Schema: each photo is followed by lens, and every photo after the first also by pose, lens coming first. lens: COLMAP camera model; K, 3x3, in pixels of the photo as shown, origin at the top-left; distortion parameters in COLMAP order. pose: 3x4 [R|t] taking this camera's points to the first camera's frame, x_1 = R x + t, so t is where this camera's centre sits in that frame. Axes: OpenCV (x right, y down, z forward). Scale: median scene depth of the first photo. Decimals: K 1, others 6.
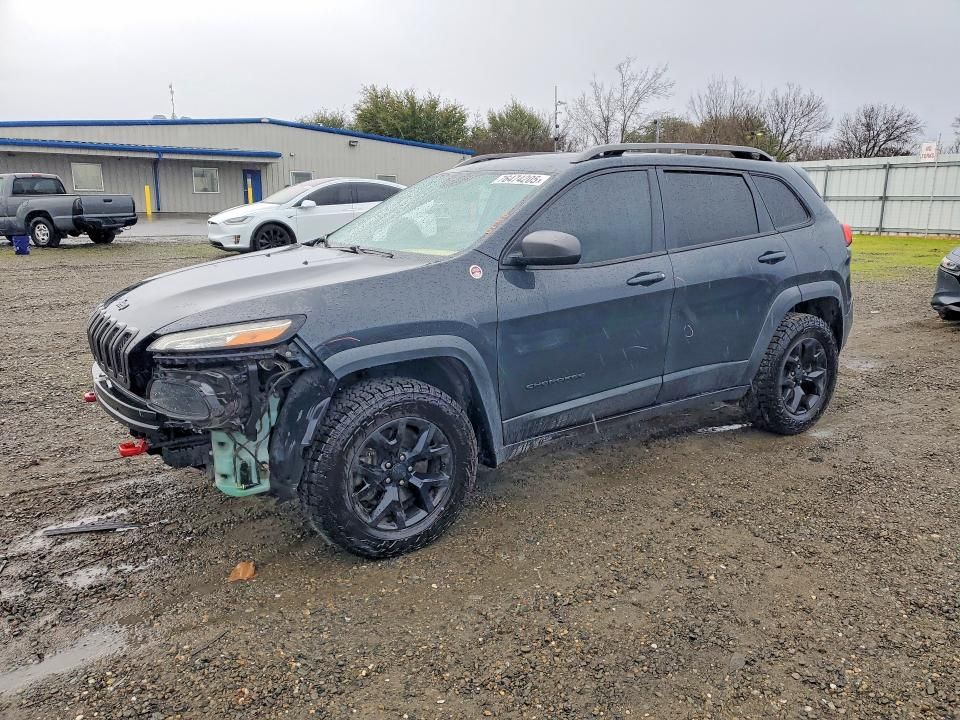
lens RADIAL K [[774.4, 0, 480.0], [0, 774.4, 360.0], [0, 0, 1]] dist [0.006712, 0.000804]
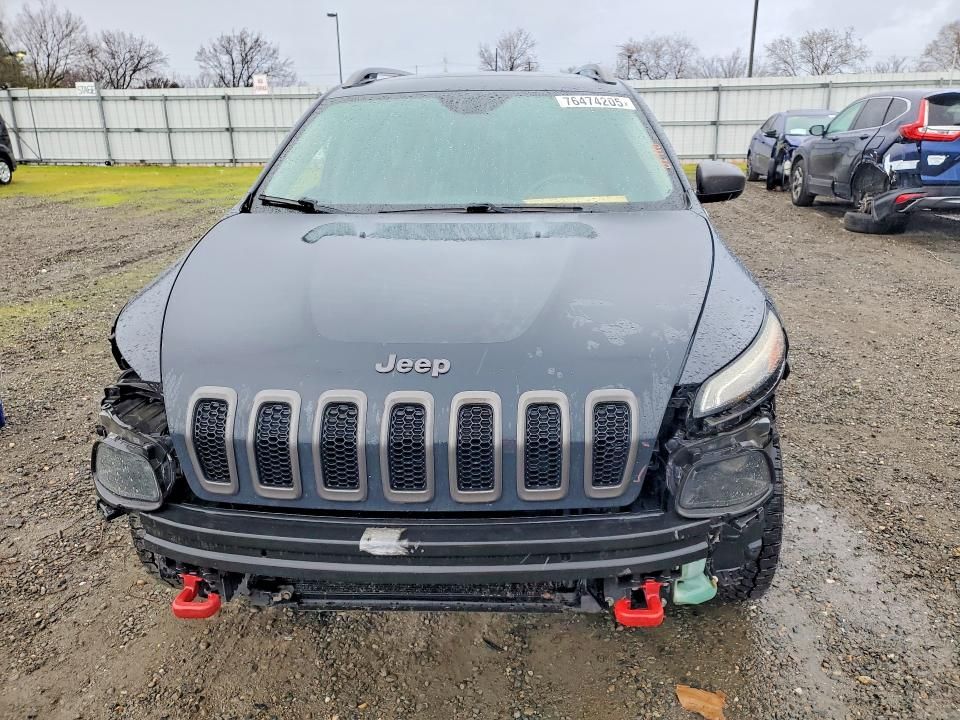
lens RADIAL K [[774.4, 0, 480.0], [0, 774.4, 360.0], [0, 0, 1]] dist [0.006712, 0.000804]
pose [[0.568887, -0.239382, 0.786806, -0.164609], [0.175147, 0.970018, 0.168487, -0.029272], [-0.803549, 0.041957, 0.593758, 0.146263]]
